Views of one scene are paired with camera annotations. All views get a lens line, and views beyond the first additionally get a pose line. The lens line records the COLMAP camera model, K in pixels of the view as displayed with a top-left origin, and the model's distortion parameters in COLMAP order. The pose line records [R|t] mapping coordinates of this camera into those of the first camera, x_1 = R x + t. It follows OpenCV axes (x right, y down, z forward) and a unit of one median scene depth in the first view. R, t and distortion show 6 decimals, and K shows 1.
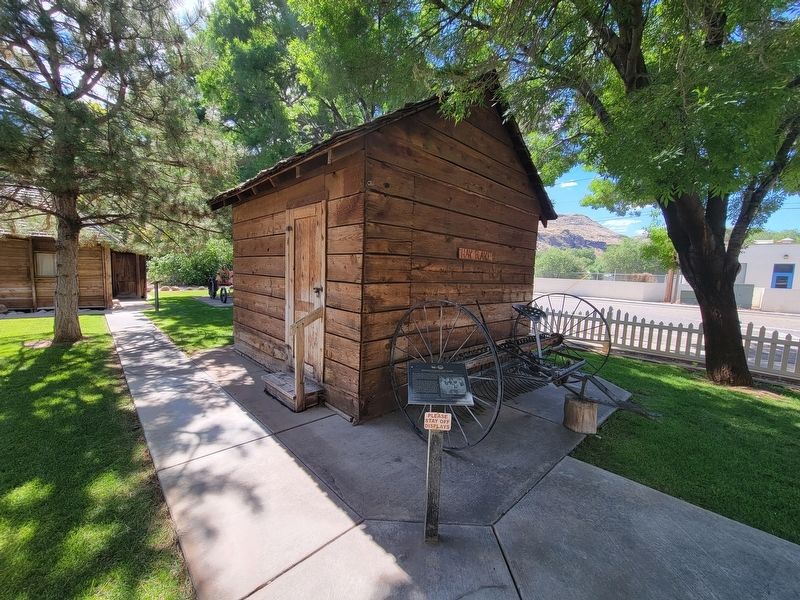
lens RADIAL K [[320.6, 0, 400.0], [0, 320.6, 300.5], [0, 0, 1]] dist [0.000429, 0.000006]
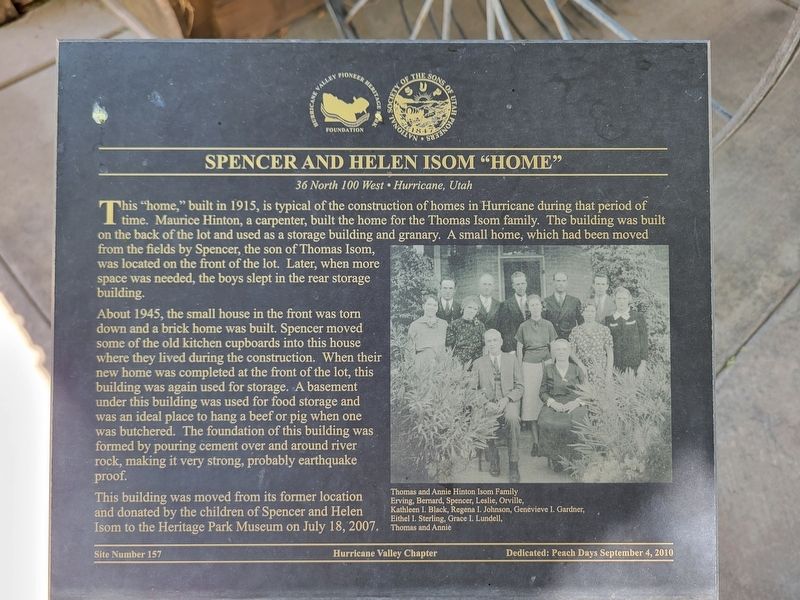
lens RADIAL K [[616.9, 0, 399.8], [0, 616.9, 299.8], [0, 0, 1]] dist [0.002173, 0.000756]
pose [[0.999534, -0.009221, -0.029097, 0.126982], [0.028766, 0.603344, 0.796962, 0.106998], [0.010206, -0.797428, 0.603328, 0.871267]]
